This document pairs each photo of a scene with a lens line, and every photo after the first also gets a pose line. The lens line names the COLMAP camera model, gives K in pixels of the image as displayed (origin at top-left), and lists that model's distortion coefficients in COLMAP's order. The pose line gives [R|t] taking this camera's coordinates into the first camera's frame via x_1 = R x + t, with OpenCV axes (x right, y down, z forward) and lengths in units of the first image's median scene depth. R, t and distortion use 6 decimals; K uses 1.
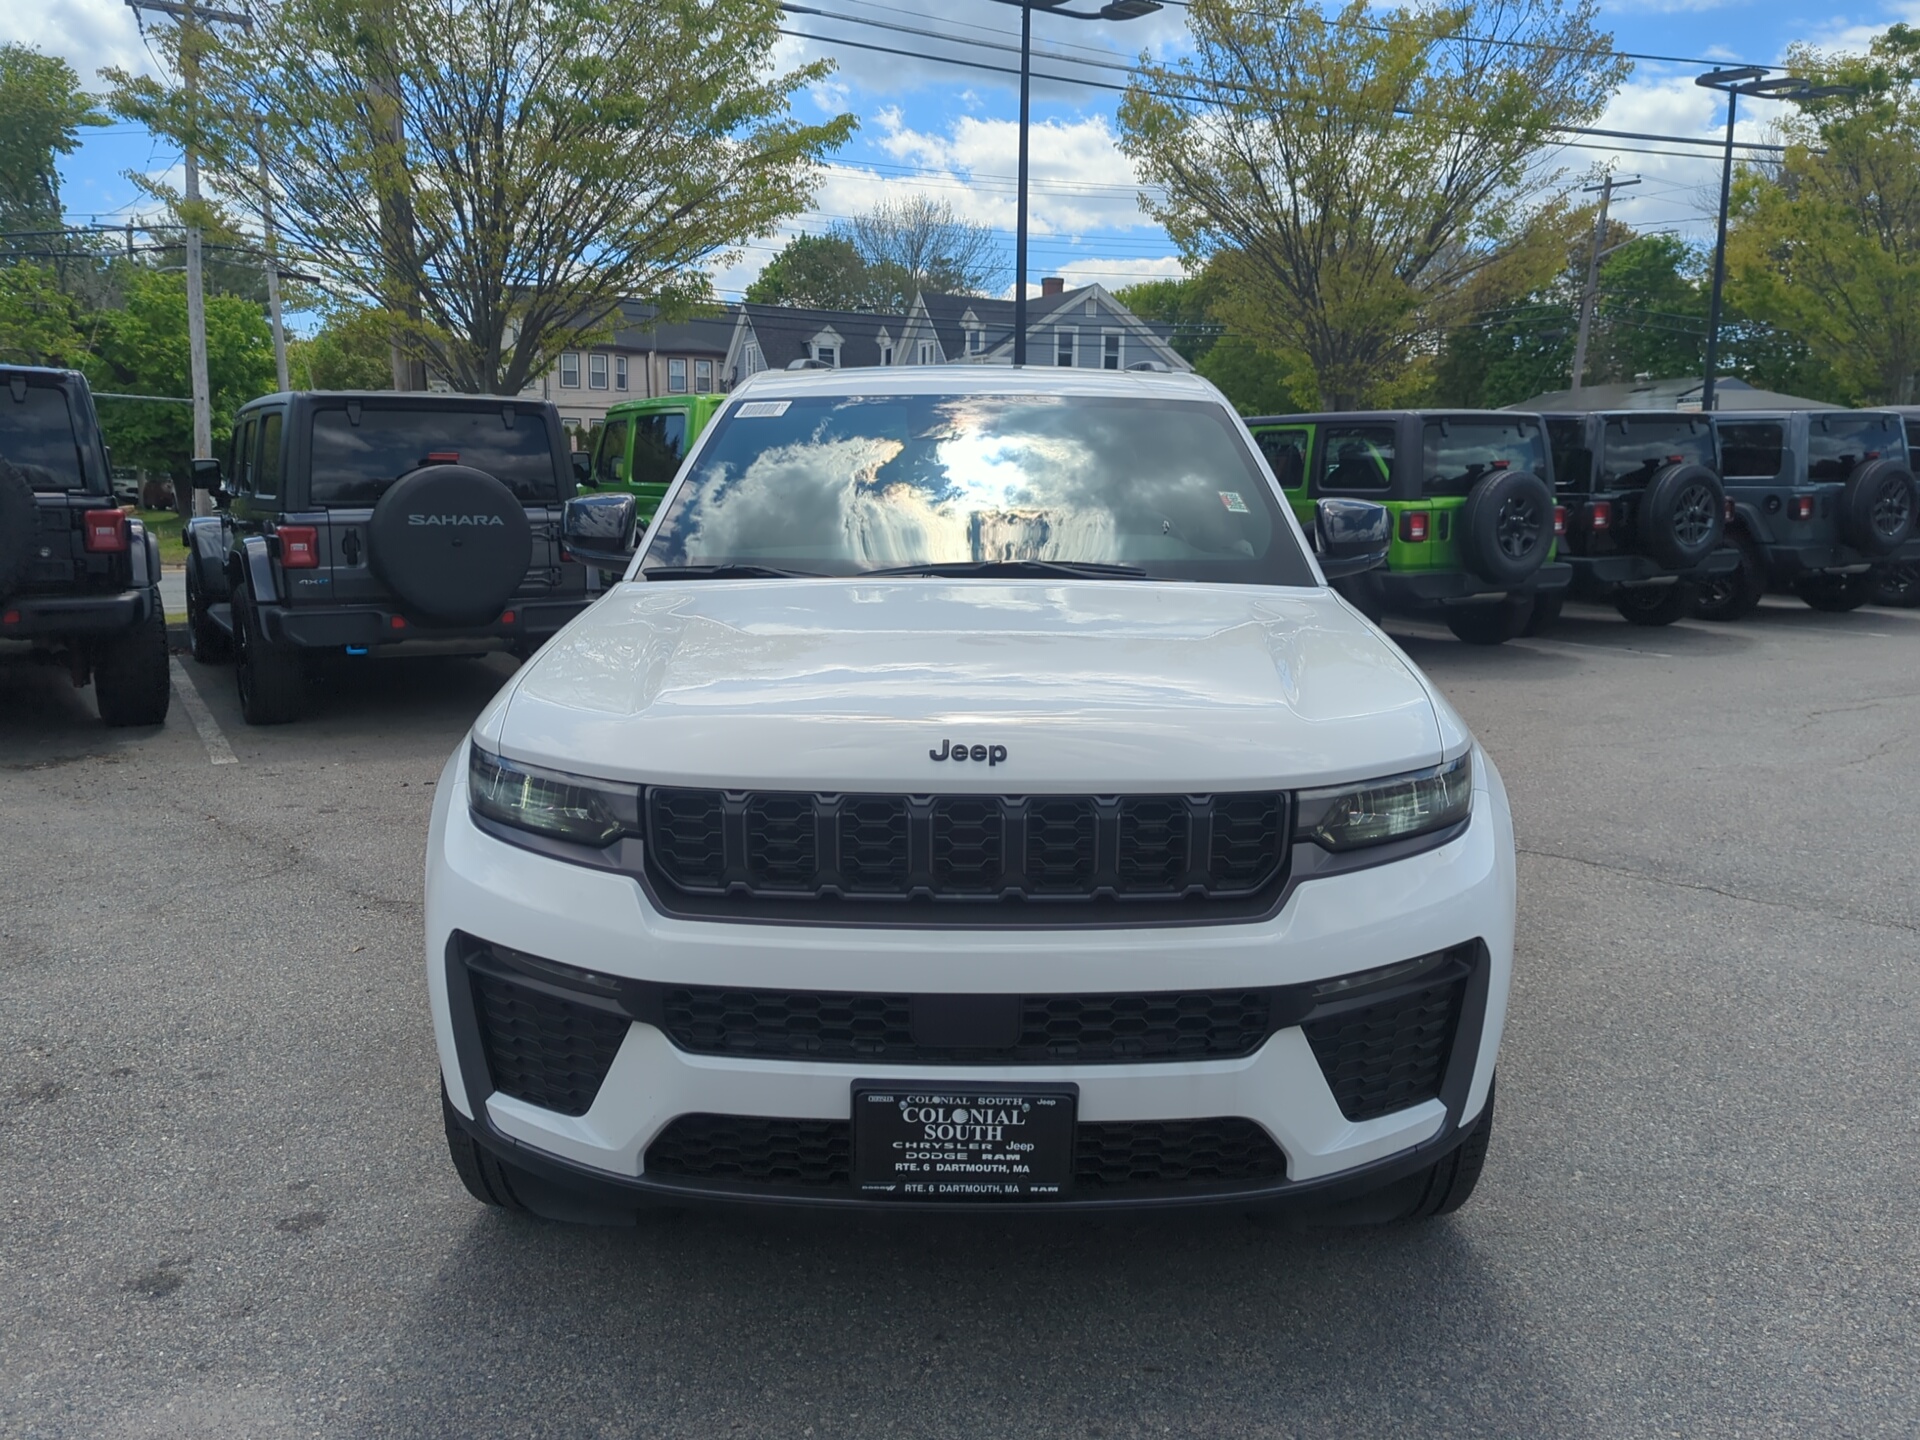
lens RADIAL K [[1562.5, 0, 945.9], [0, 1562.5, 719.1], [0, 0, 1]] dist [0.061312, -0.057282]
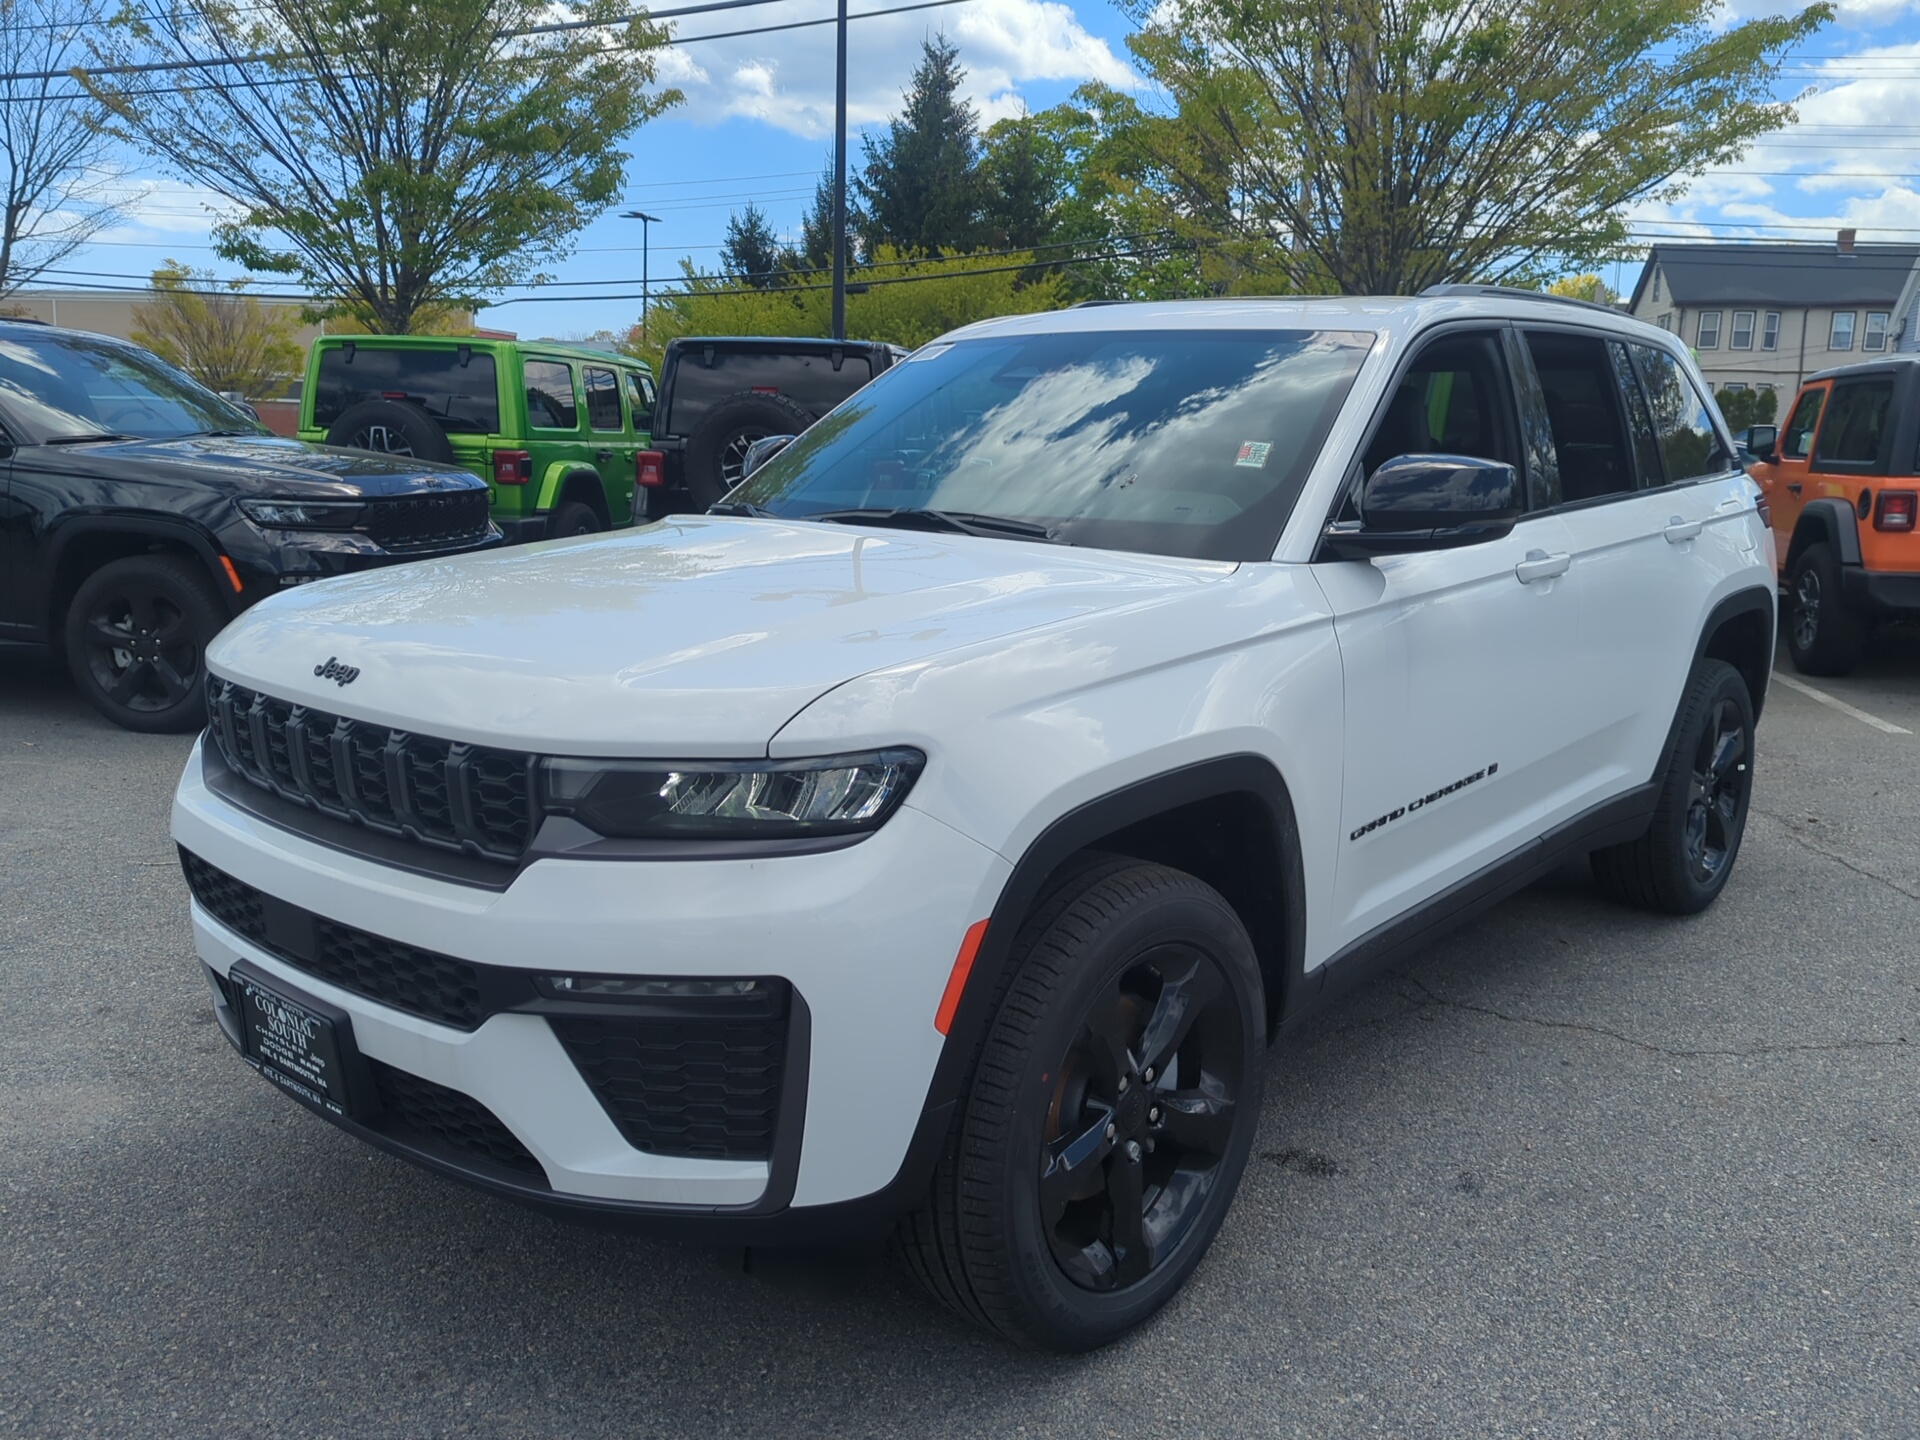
lens RADIAL K [[1562.5, 0, 971.2], [0, 1562.5, 715.1], [0, 0, 1]] dist [0.061312, -0.057282]
pose [[0.758126, 0.125940, -0.639832, 0.973365], [-0.115938, 0.991573, 0.057802, -0.056826], [0.641720, 0.030360, 0.766338, 0.469544]]
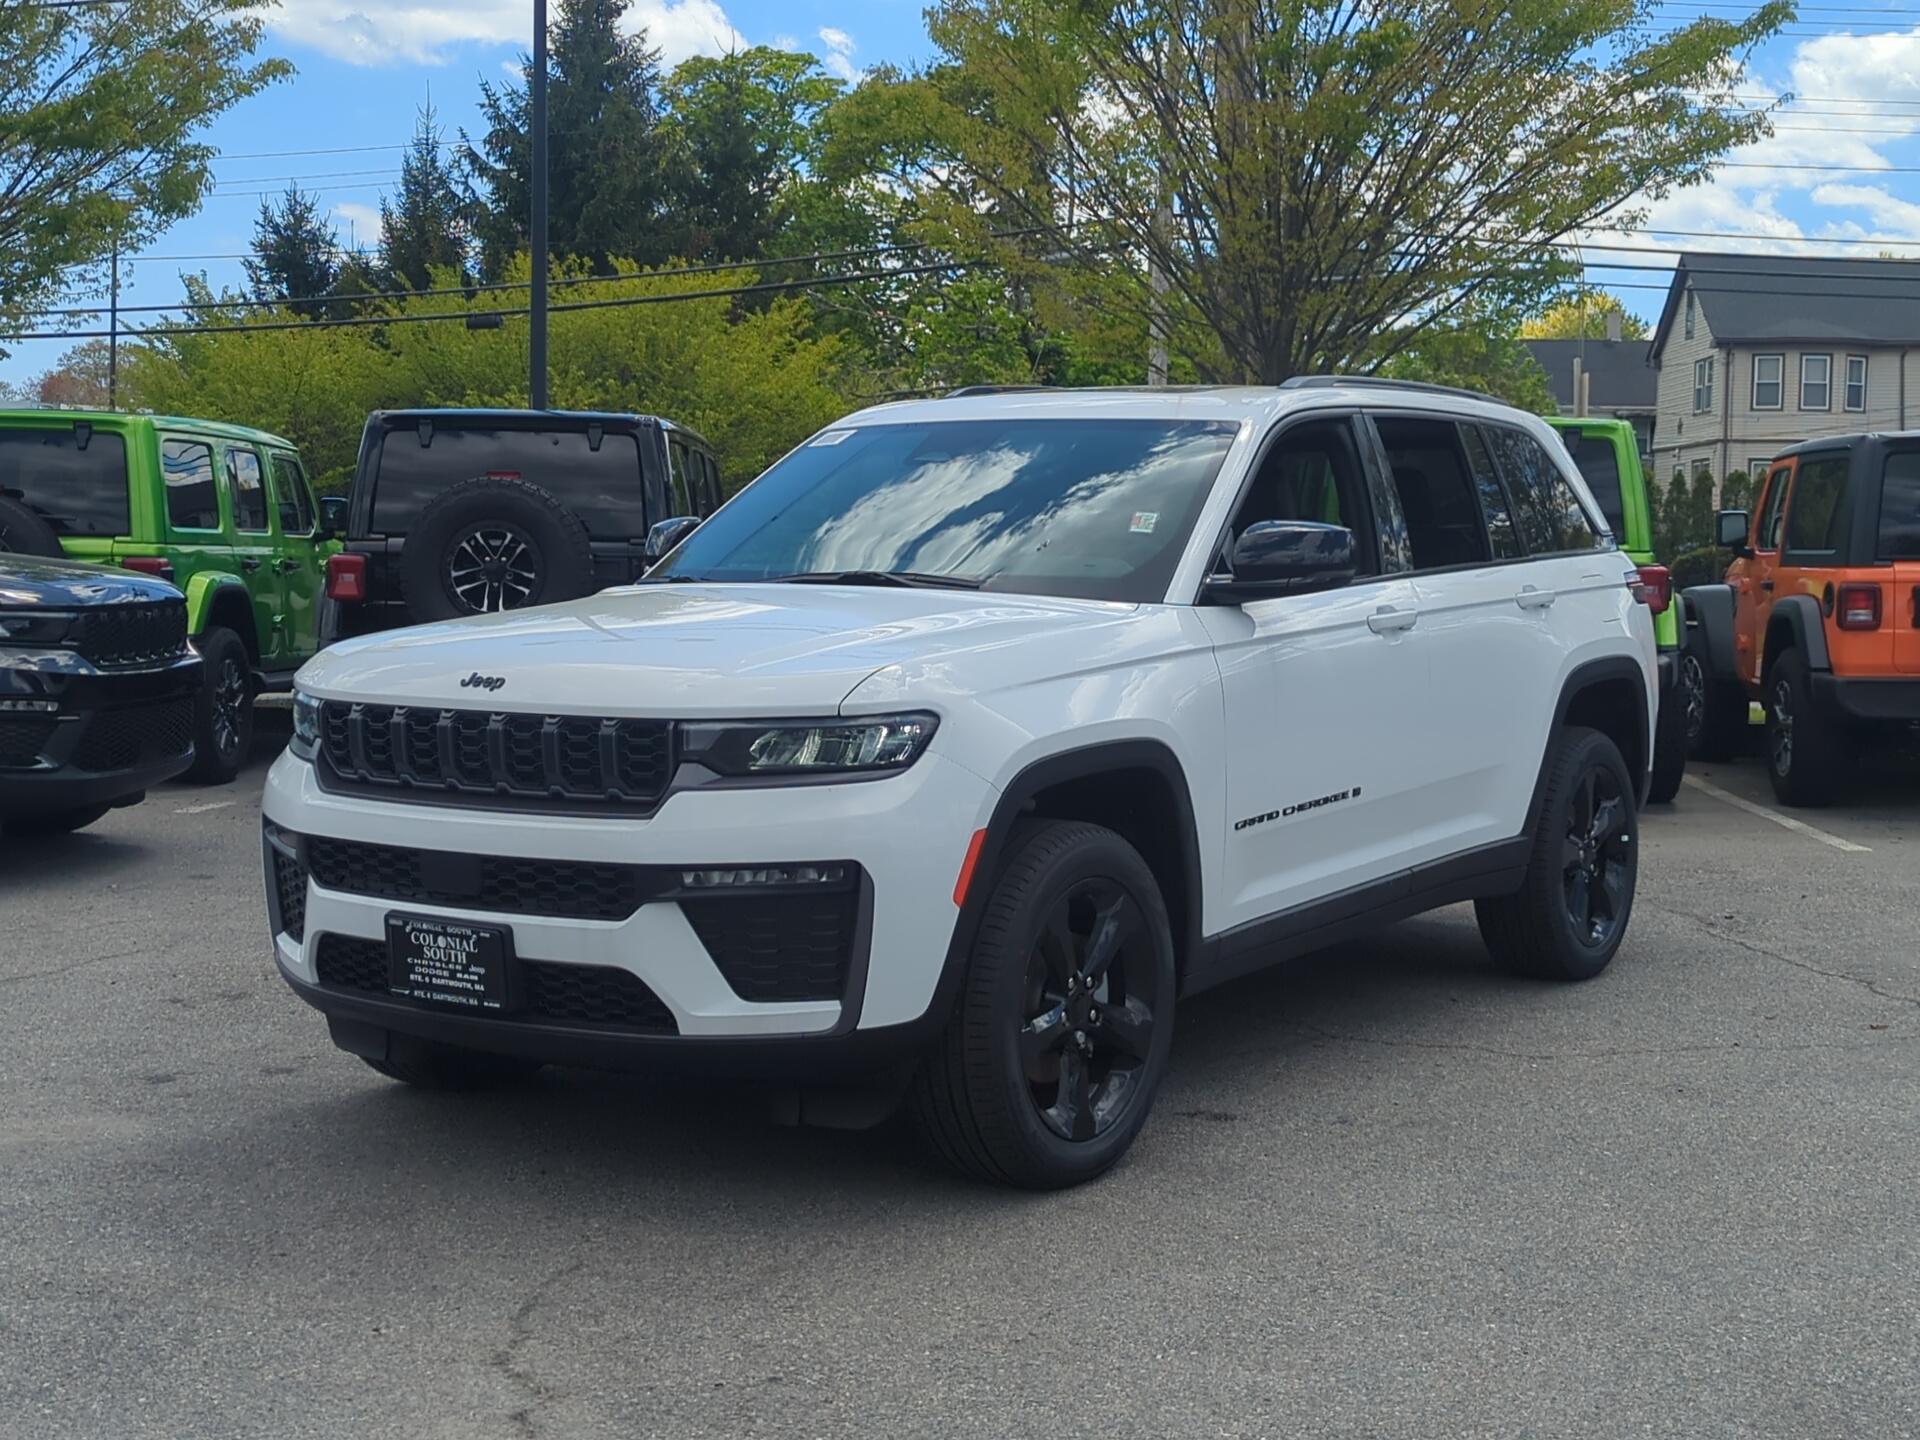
lens RADIAL K [[2663.9, 0, 968.0], [0, 2663.9, 725.5], [0, 0, 1]] dist [0.058825, 0.000000]
pose [[0.834504, 0.038678, -0.549643, 1.626179], [-0.088852, 0.993924, -0.064960, 0.170712], [0.543791, 0.103046, 0.832870, -0.699469]]
